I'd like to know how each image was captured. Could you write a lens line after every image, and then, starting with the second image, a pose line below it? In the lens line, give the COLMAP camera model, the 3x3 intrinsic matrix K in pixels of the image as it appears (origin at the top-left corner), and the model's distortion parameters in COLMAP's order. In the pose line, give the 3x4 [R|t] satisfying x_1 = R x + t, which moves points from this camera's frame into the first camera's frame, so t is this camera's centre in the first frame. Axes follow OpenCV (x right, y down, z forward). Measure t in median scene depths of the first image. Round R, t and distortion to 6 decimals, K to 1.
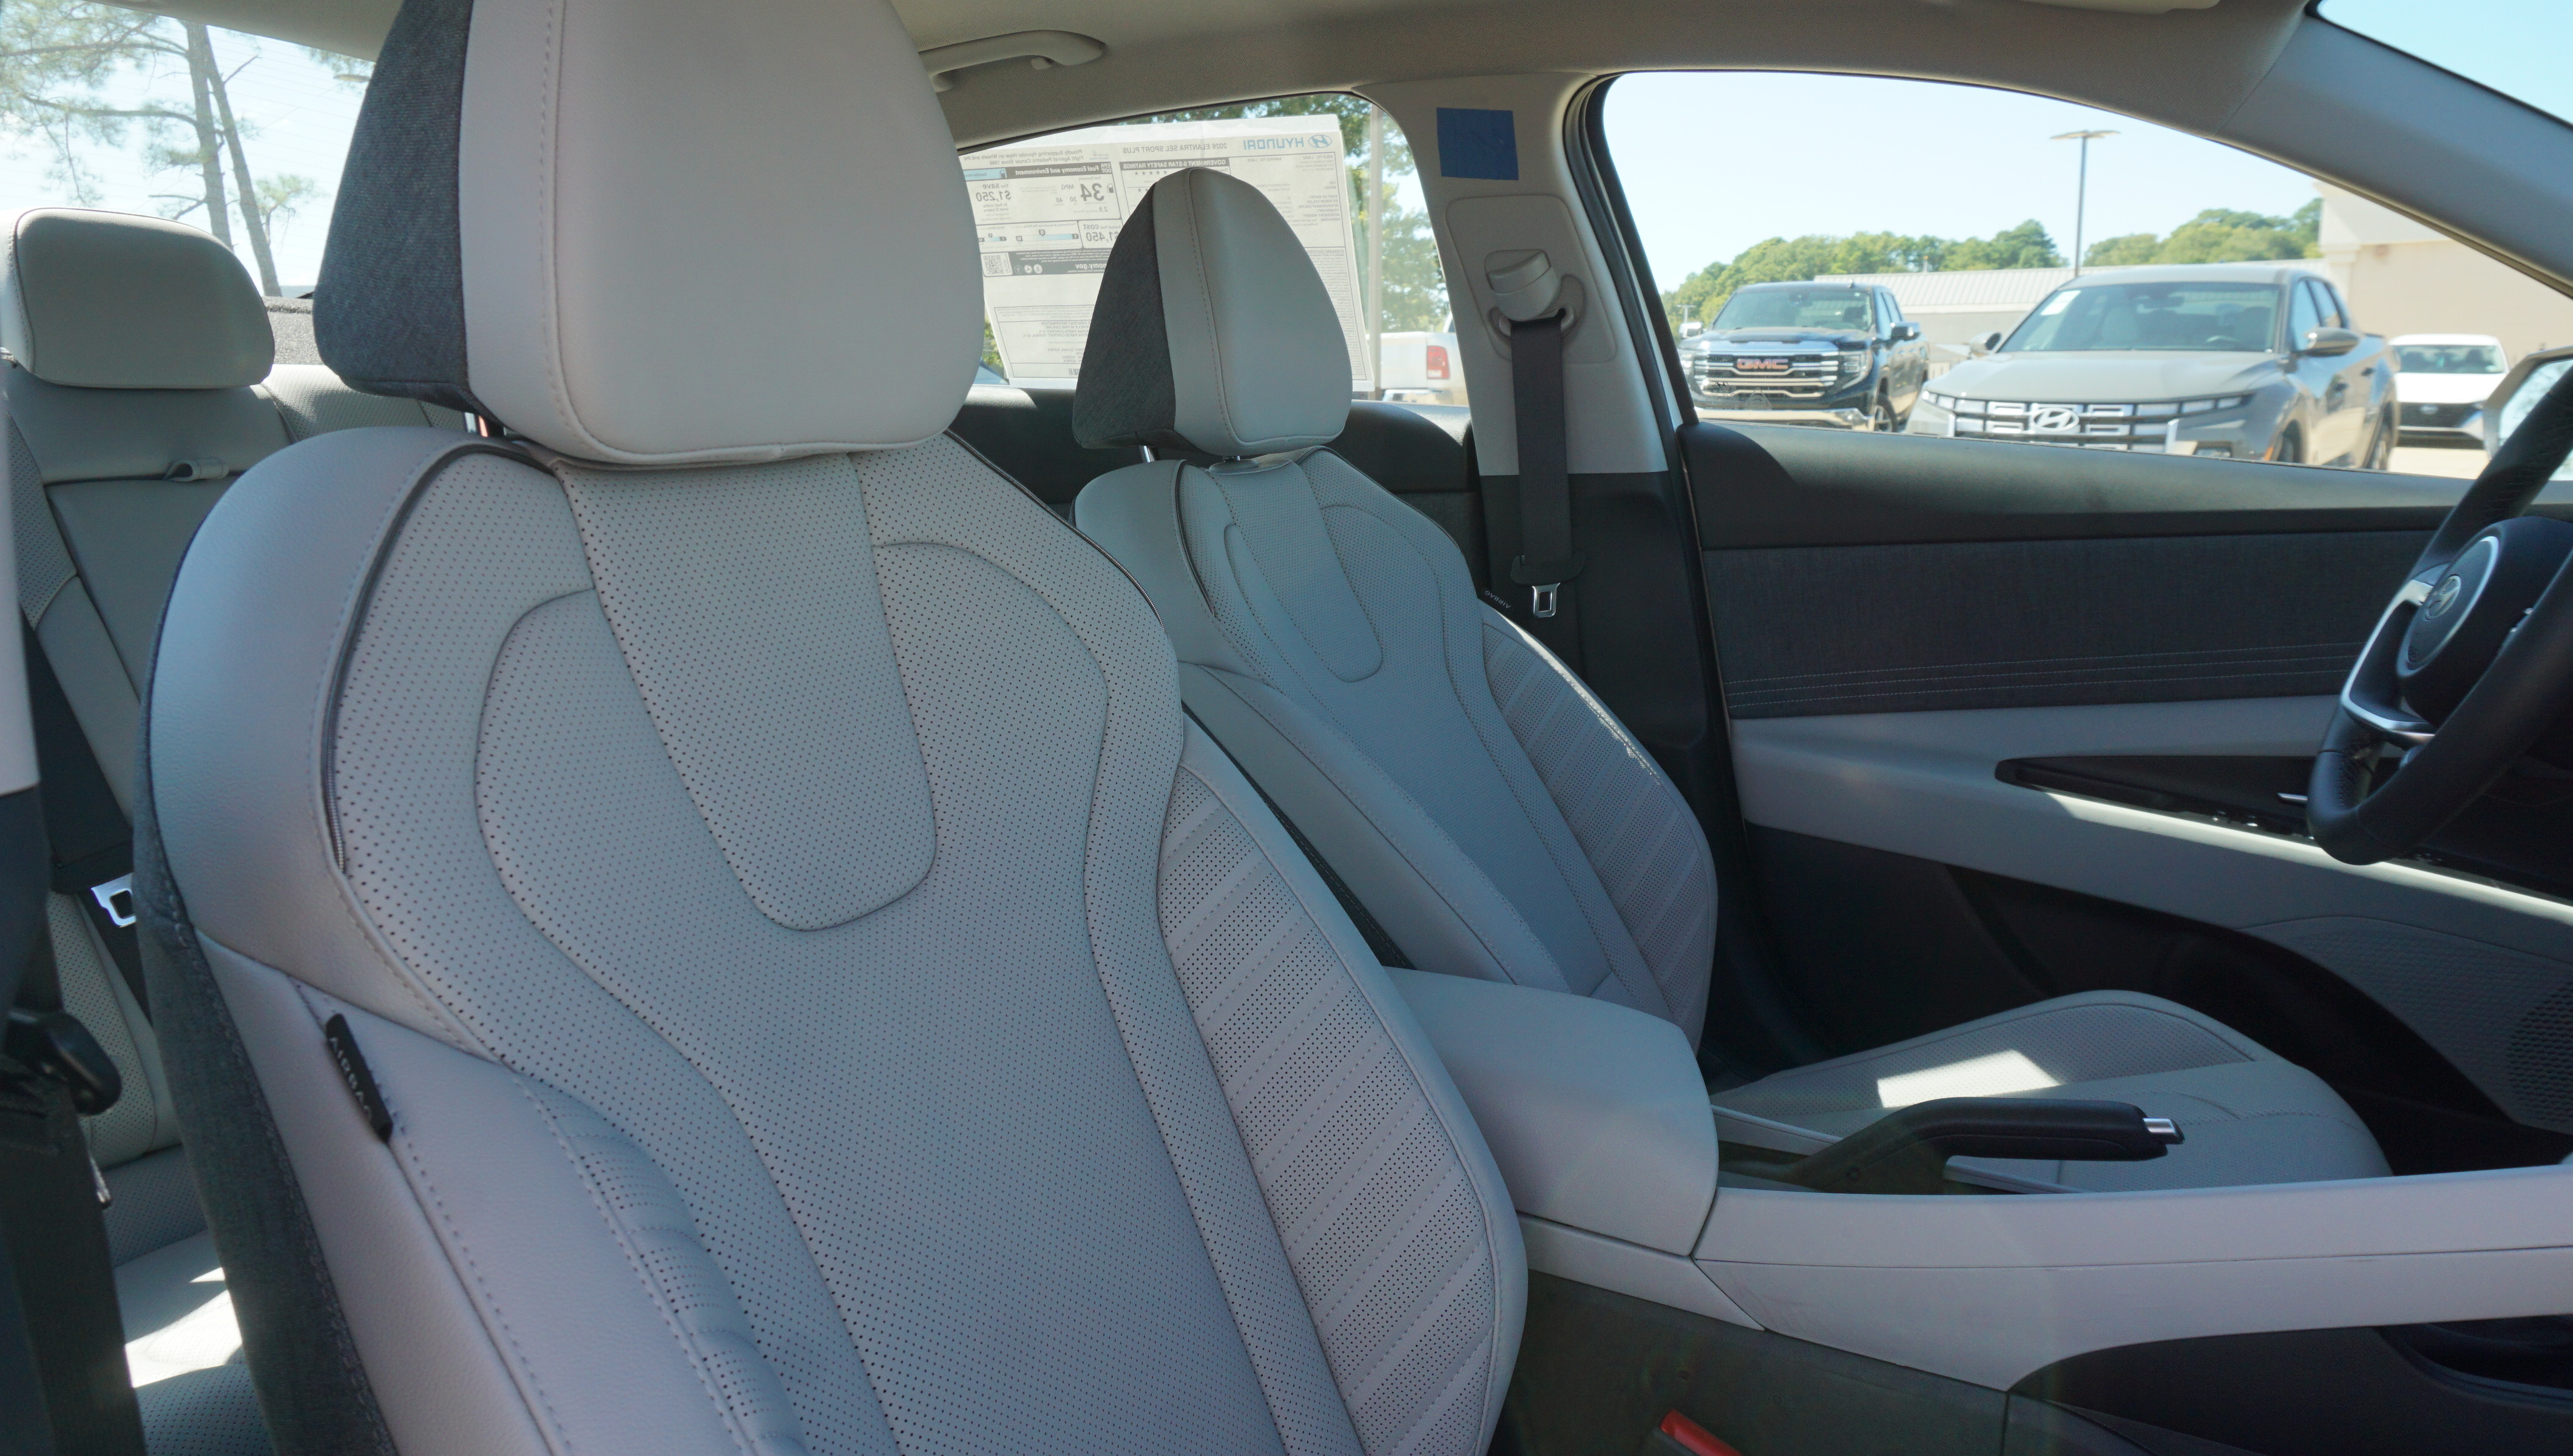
lens RADIAL K [[1746.0, 0, 1295.6], [0, 1746.0, 744.6], [0, 0, 1]] dist [-0.044296, 0.039508]
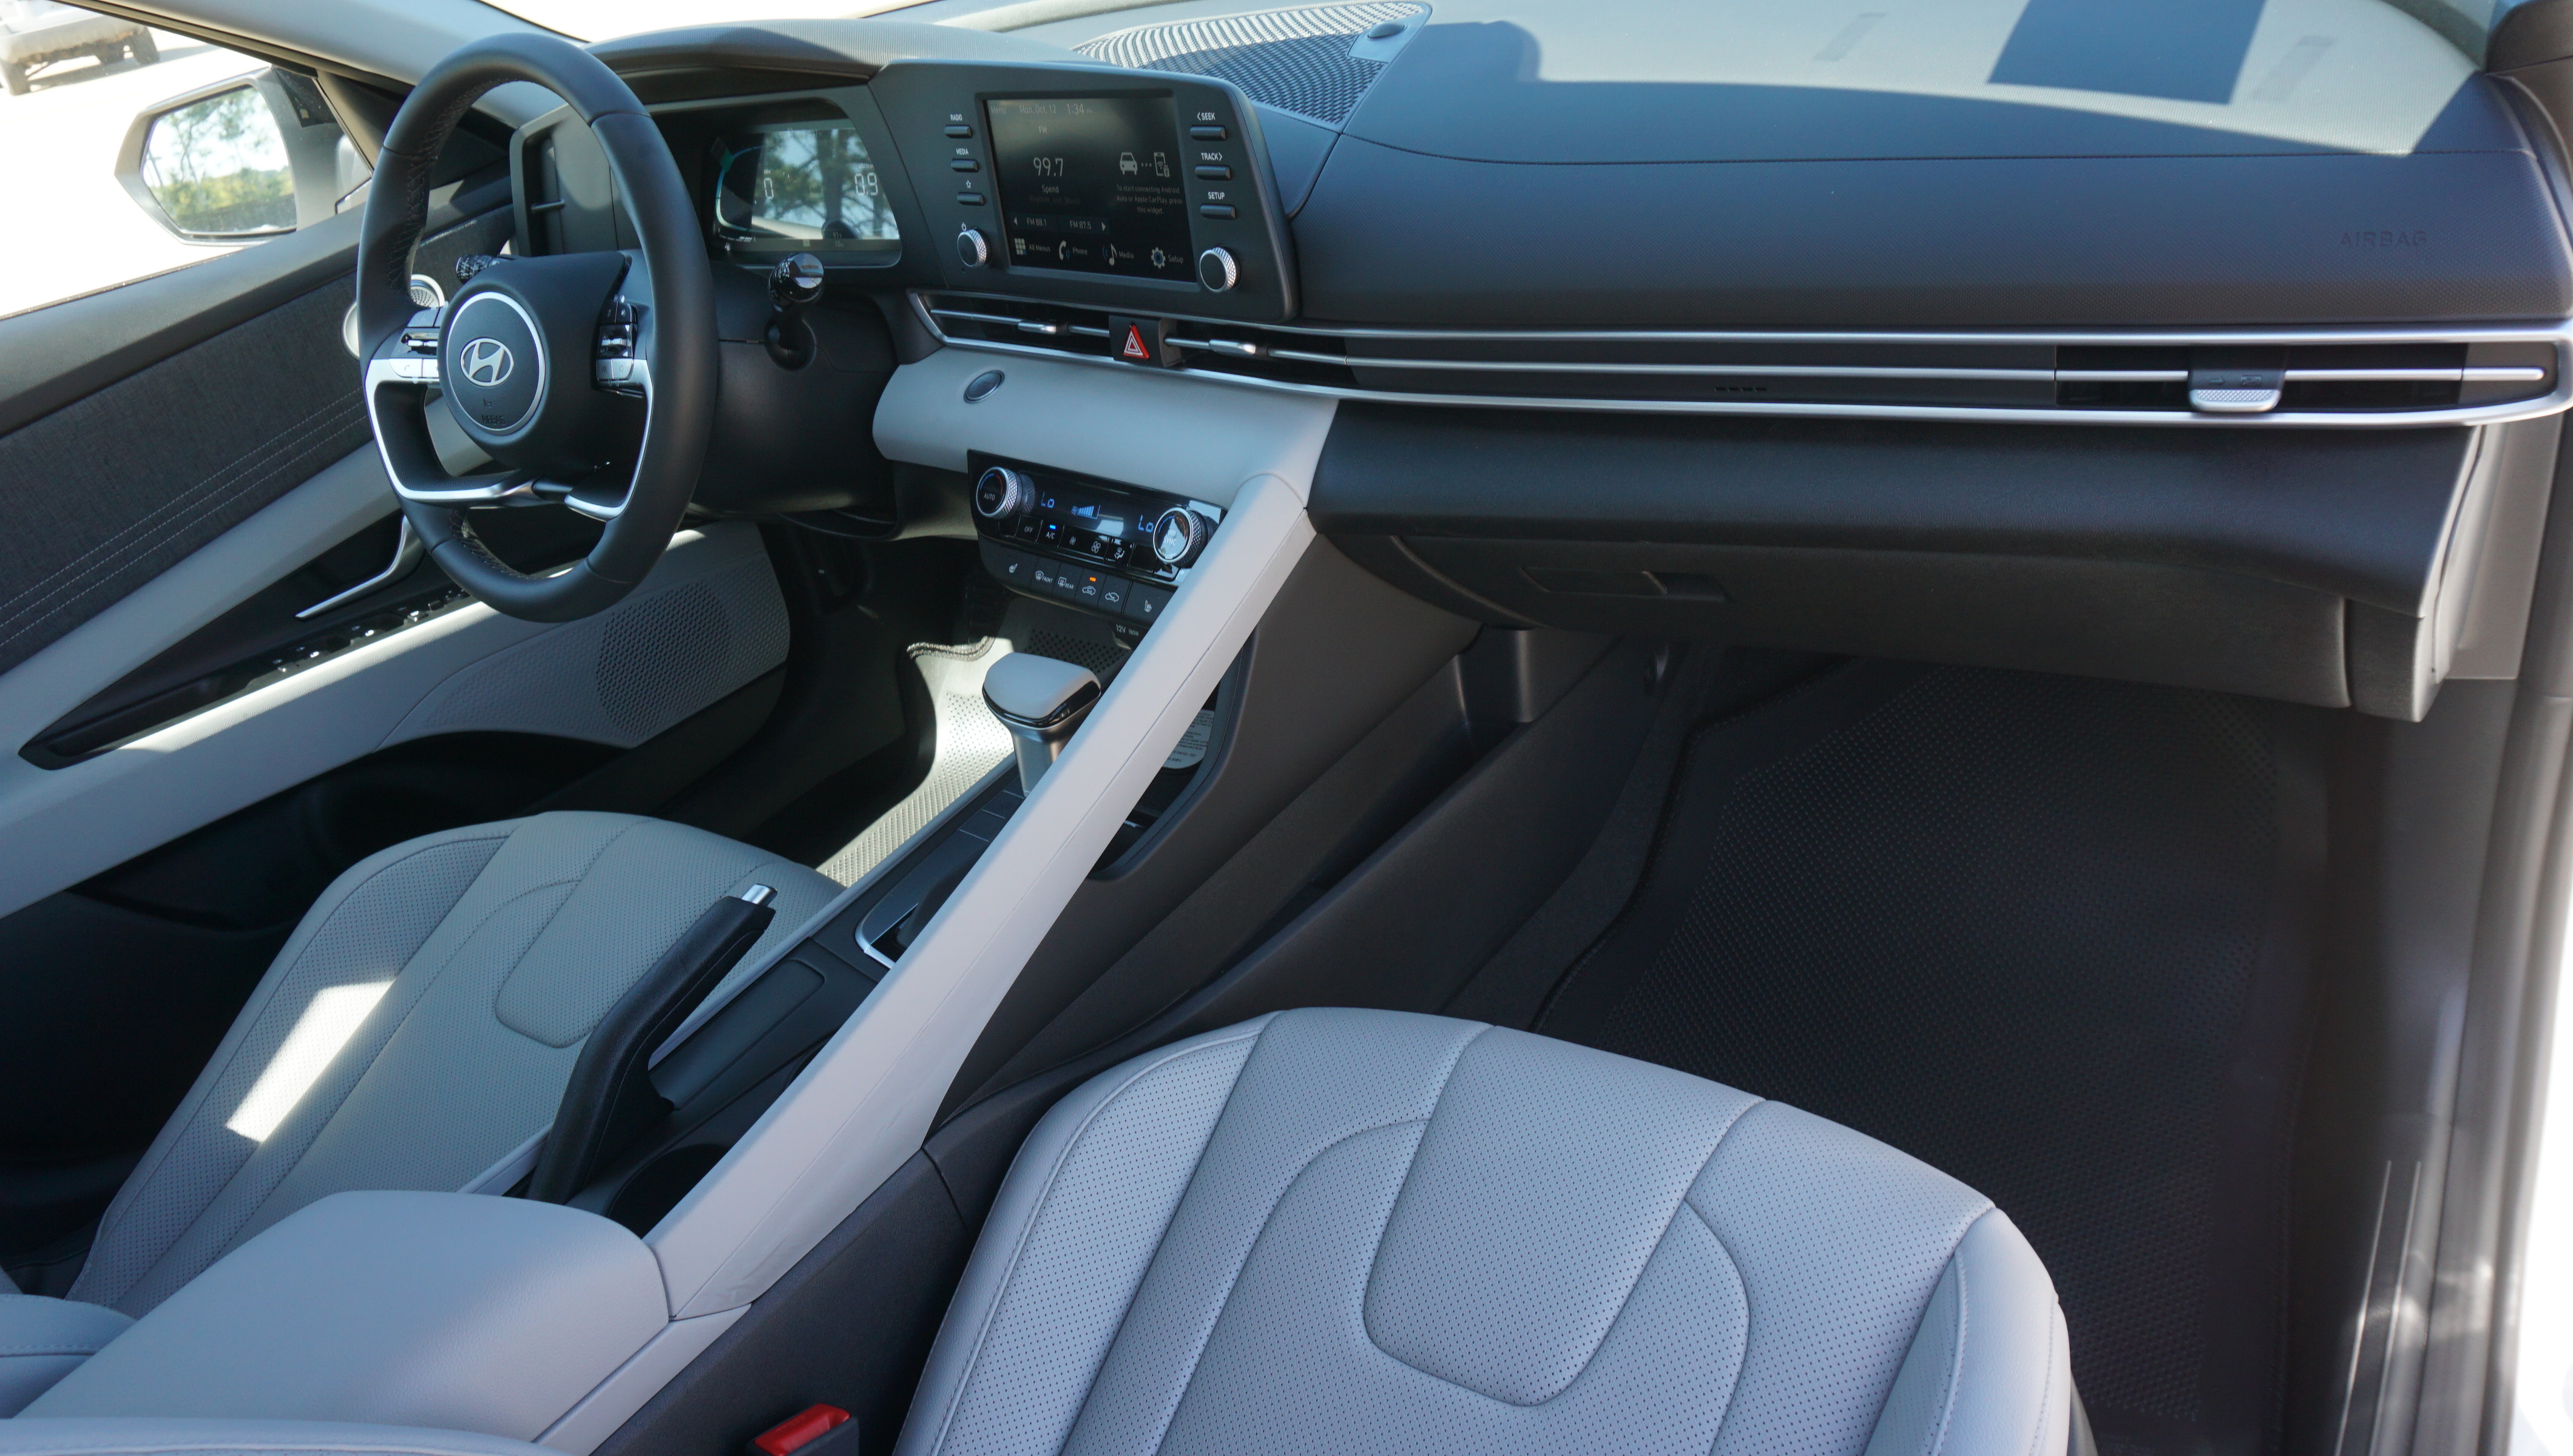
lens RADIAL K [[1746.0, 0, 1241.1], [0, 1746.0, 737.7], [0, 0, 1]] dist [-0.044296, 0.039508]
pose [[0.131759, -0.536337, 0.833656, -0.248900], [0.389380, 0.801393, 0.454039, -0.185513], [-0.911604, 0.264786, 0.314430, 0.293290]]
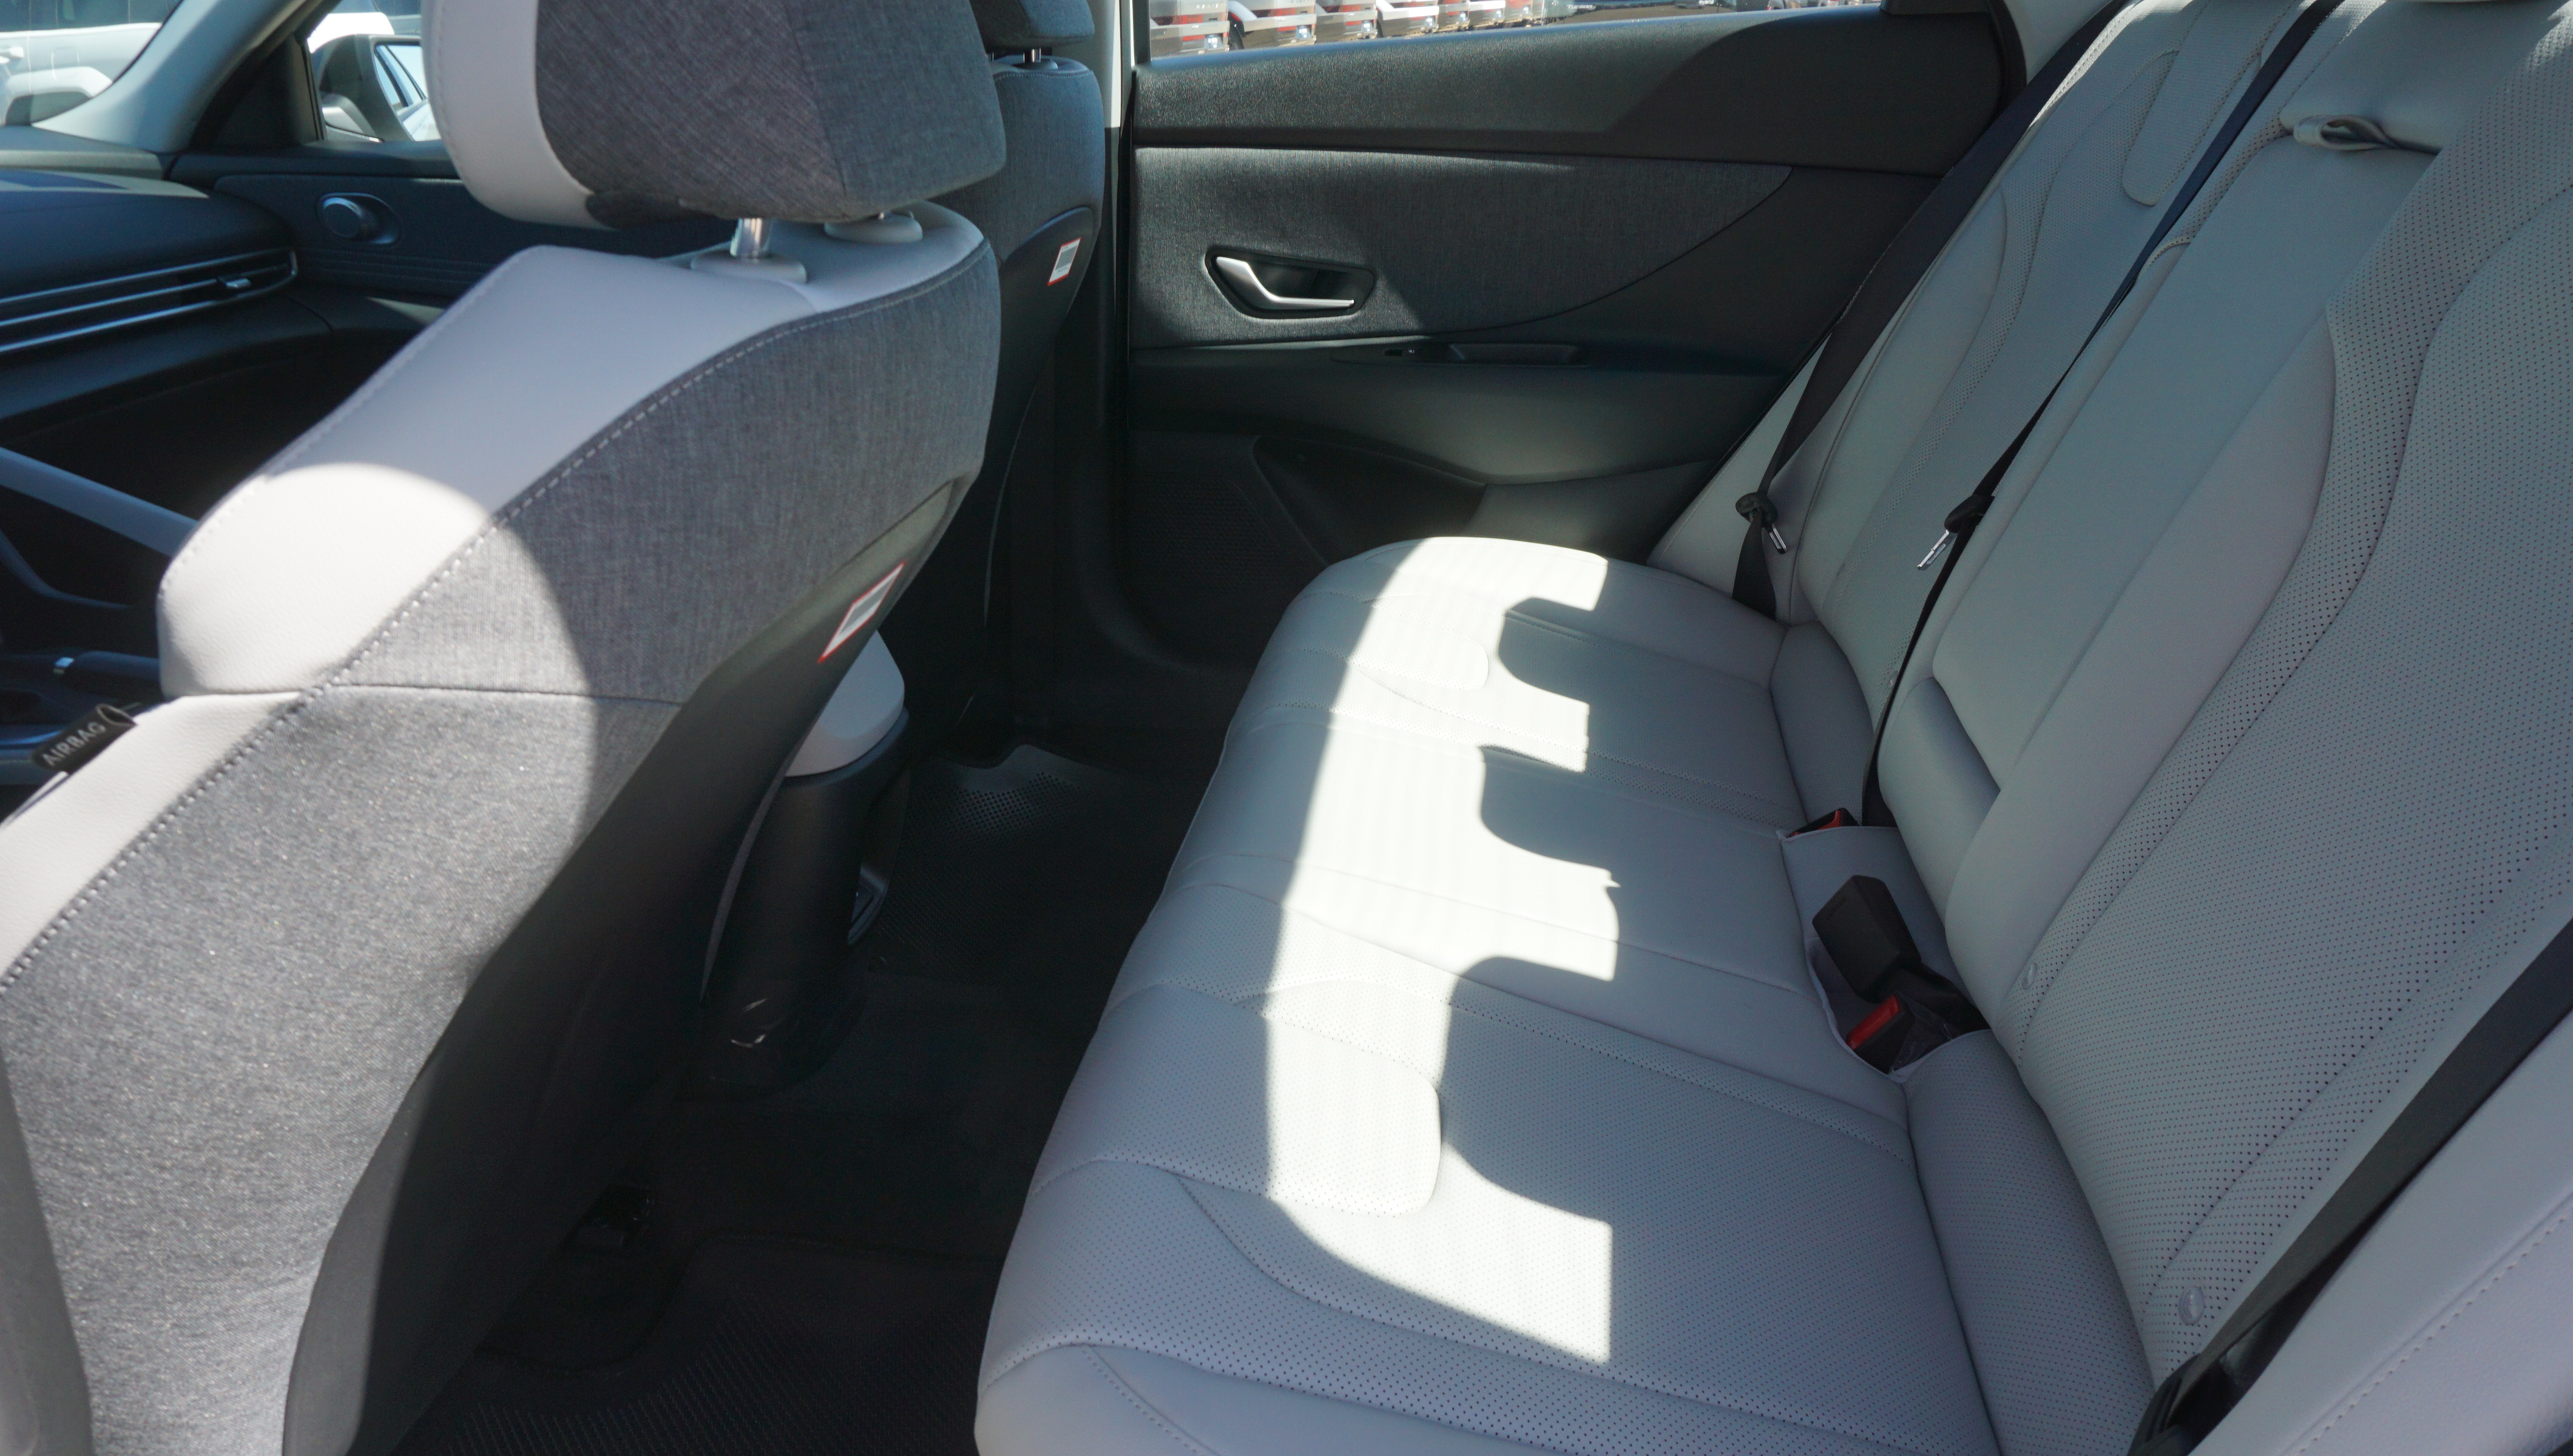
lens RADIAL K [[1746.0, 0, 1283.2], [0, 1746.0, 720.1], [0, 0, 1]] dist [-0.044296, 0.039508]
pose [[-0.951744, 0.149541, -0.267995, -0.017754], [-0.019108, 0.842681, 0.538073, -0.405421], [0.306298, 0.517229, -0.799159, 2.023361]]
